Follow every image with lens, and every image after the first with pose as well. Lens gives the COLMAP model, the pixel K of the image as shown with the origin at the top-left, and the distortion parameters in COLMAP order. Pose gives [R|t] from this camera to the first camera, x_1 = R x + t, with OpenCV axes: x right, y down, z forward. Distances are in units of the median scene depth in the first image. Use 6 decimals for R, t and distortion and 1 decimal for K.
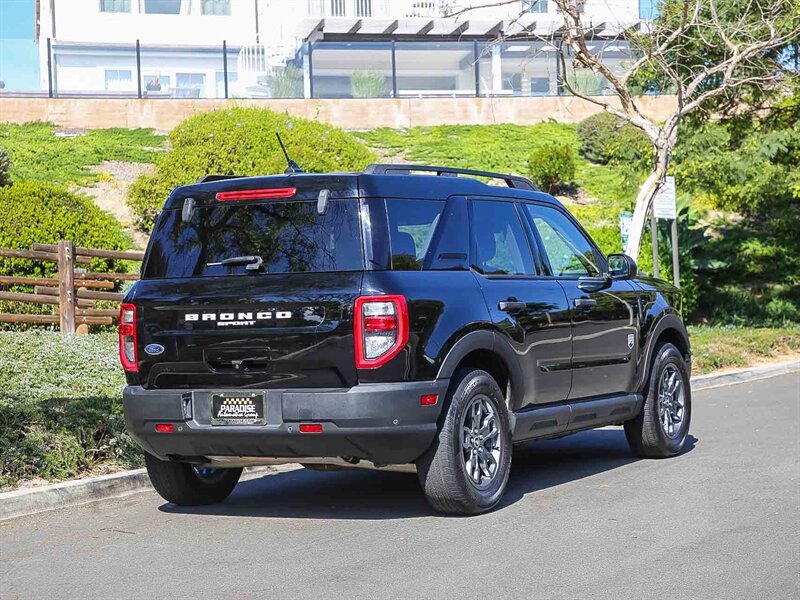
lens RADIAL K [[1616.1, 0, 399.0], [0, 1616.1, 246.6], [0, 0, 1]] dist [0.105516, 0.157534]
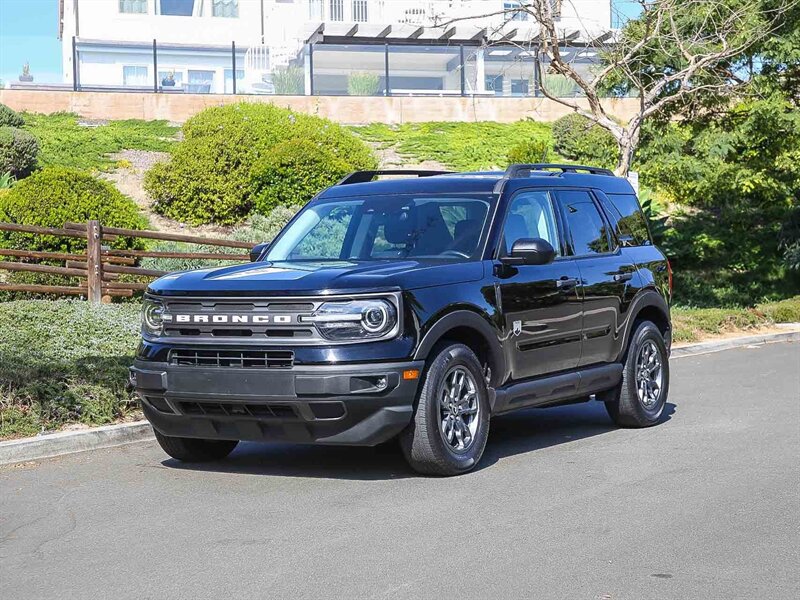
lens RADIAL K [[2097.2, 0, 400.0], [0, 2097.2, 300.0], [0, 0, 1]] dist [0.132152, -0.270403]
pose [[0.999669, 0.015078, 0.020845, -0.021945], [-0.015544, 0.999629, 0.022372, 0.014756], [-0.020500, -0.022689, 0.999532, -0.434811]]
